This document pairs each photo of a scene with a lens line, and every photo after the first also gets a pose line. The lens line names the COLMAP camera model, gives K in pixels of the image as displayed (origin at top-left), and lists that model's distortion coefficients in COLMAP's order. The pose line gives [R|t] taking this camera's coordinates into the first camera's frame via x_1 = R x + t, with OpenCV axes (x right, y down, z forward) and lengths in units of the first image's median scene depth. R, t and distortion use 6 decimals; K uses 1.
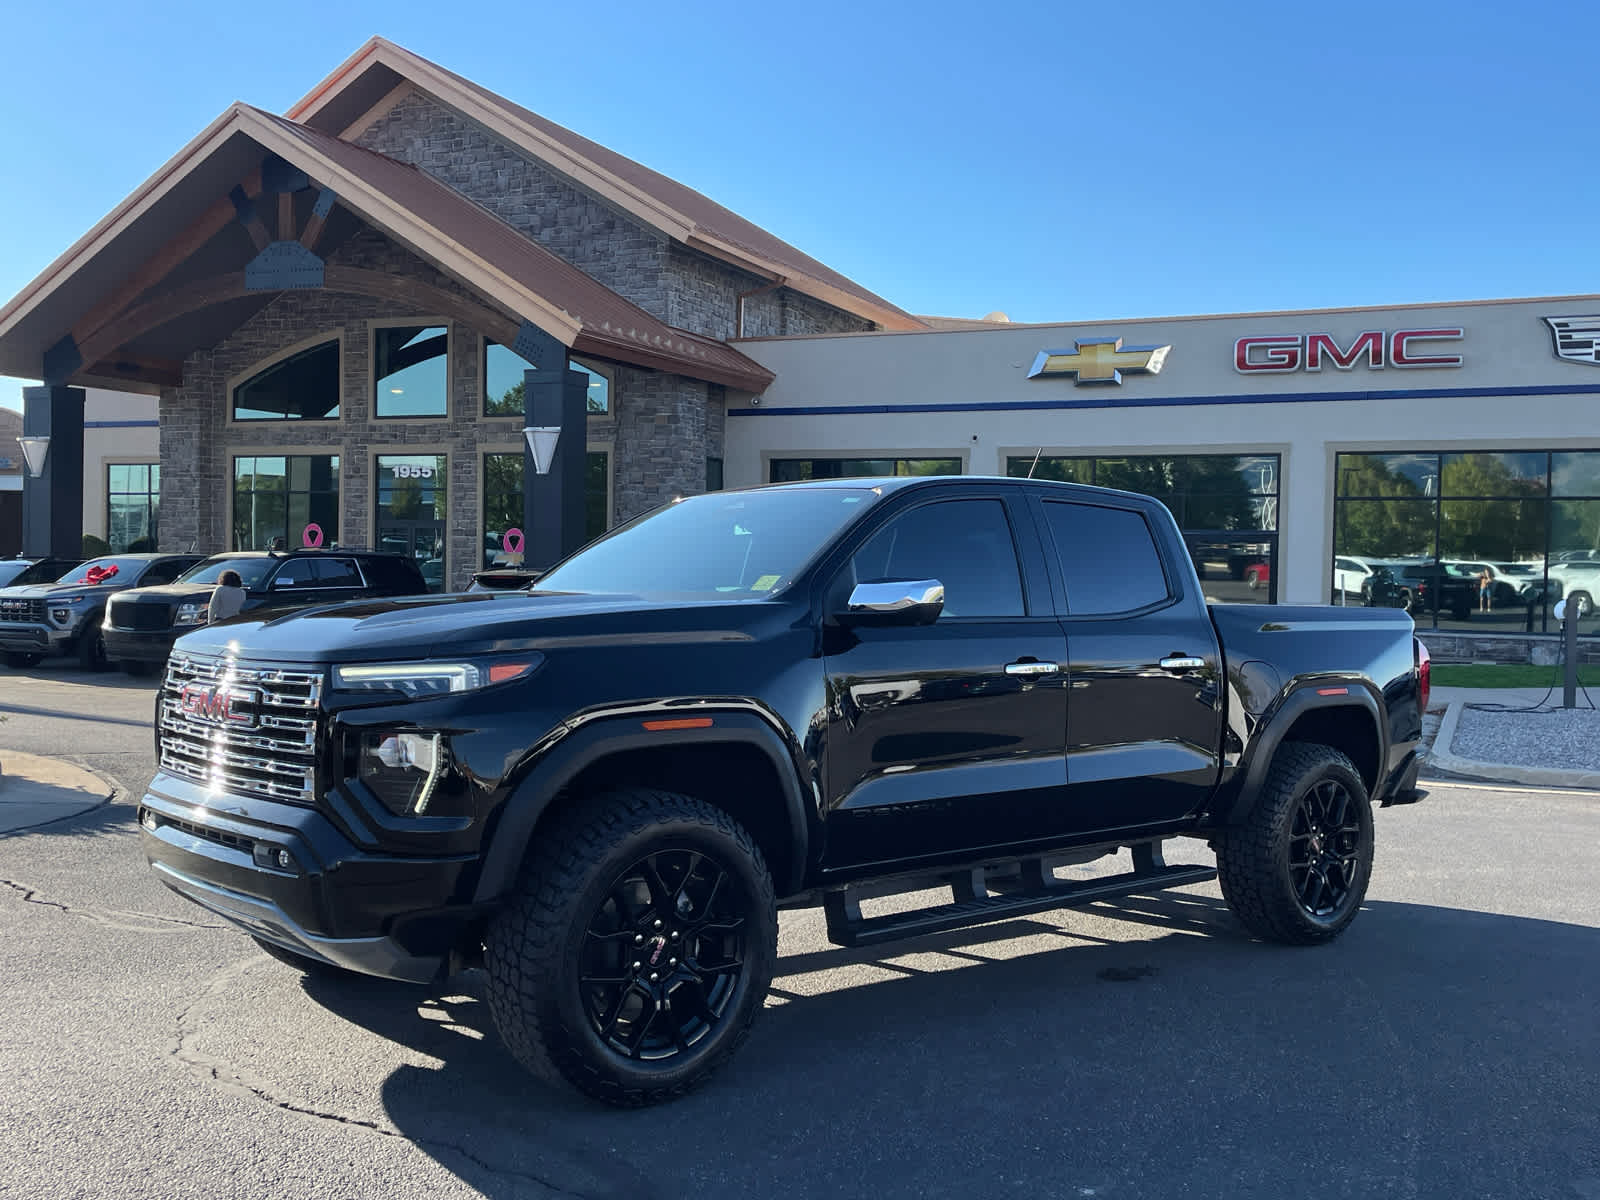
lens RADIAL K [[1567.5, 0, 822.6], [0, 1567.5, 594.6], [0, 0, 1]] dist [0.054583, 0.000000]
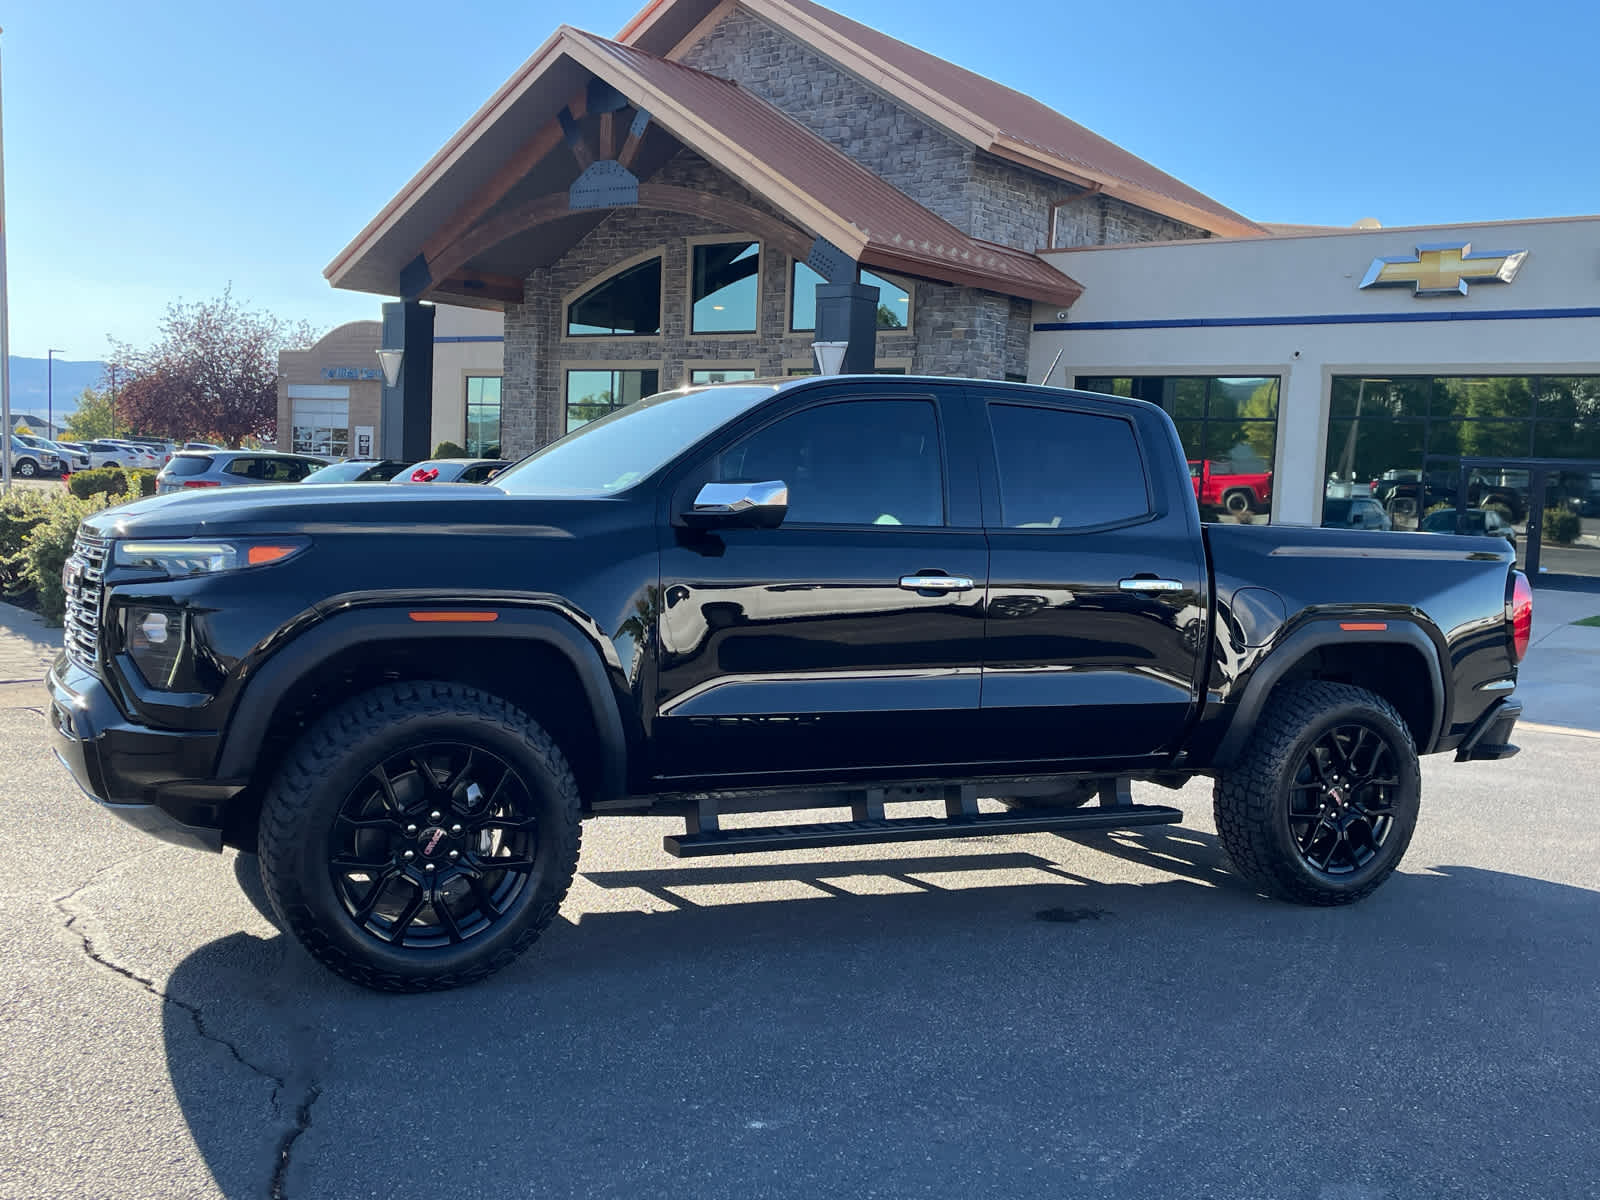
lens RADIAL K [[1567.5, 0, 814.7], [0, 1567.5, 607.0], [0, 0, 1]] dist [0.054583, 0.000000]
pose [[0.968947, 0.045360, -0.243074, 0.235977], [-0.031328, 0.997628, 0.061291, 0.005776], [0.245278, -0.051772, 0.968069, 0.064501]]
